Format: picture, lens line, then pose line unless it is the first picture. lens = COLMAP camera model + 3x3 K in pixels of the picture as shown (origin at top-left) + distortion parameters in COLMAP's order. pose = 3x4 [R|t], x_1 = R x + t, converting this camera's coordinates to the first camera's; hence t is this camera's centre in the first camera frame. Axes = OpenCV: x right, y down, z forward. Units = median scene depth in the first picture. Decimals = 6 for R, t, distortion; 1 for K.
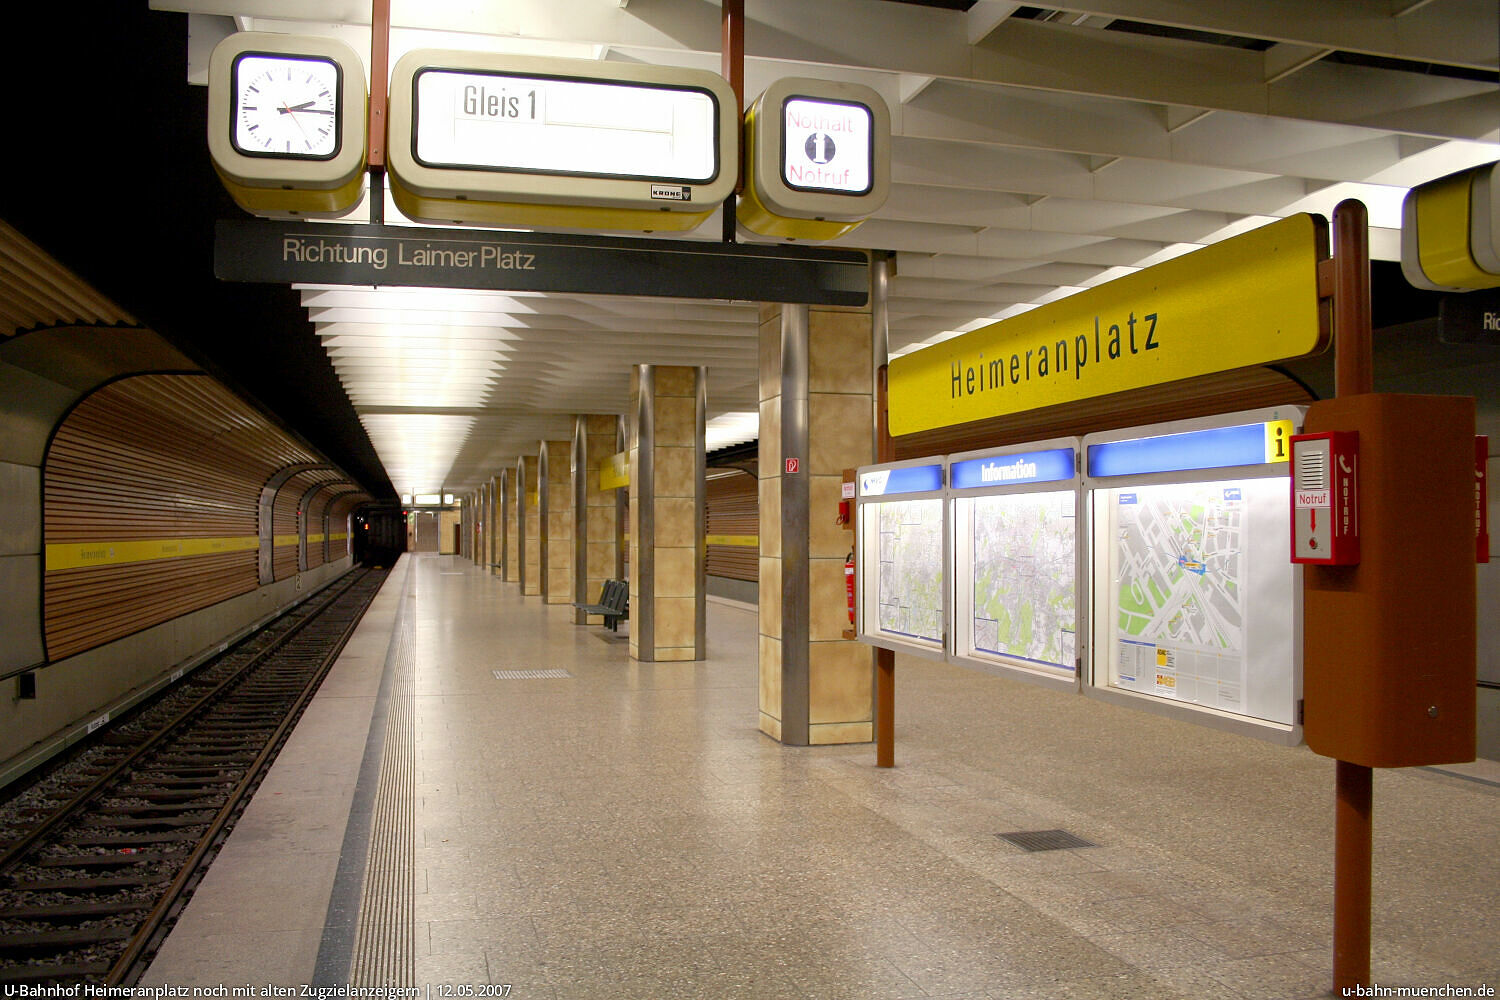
lens RADIAL K [[1226.7, 0, 750.0], [0, 1226.7, 500.0], [0, 0, 1]] dist [0.000170, 0.000147]
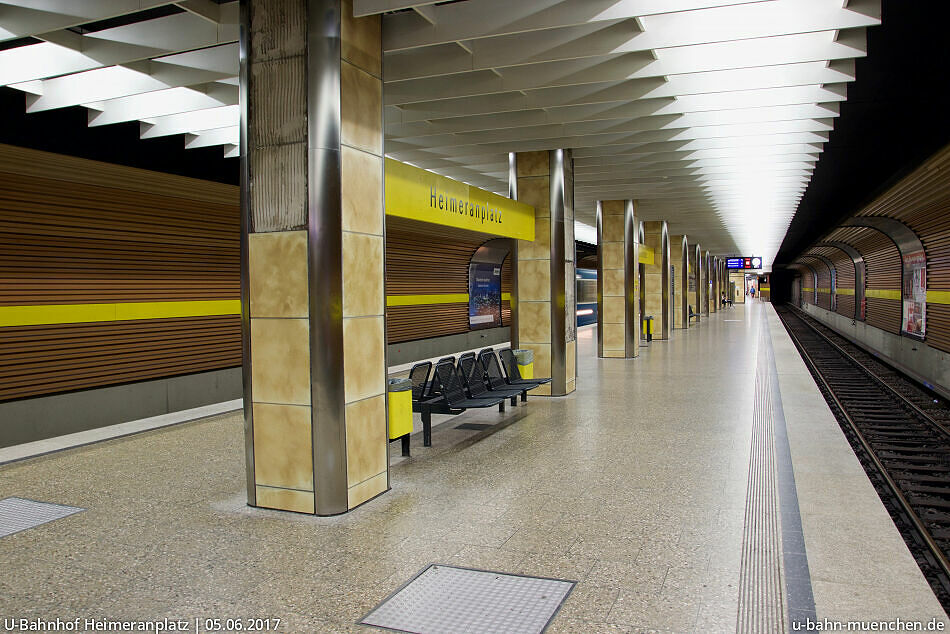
lens RADIAL K [[738.6, 0, 475.0], [0, 738.6, 317.0], [0, 0, 1]] dist [-0.050064, -0.000353]
pose [[0.803159, 0.012151, -0.595641, 0.165252], [0.026861, 0.998037, 0.056579, 0.015596], [0.595160, -0.061441, 0.801255, 0.585028]]
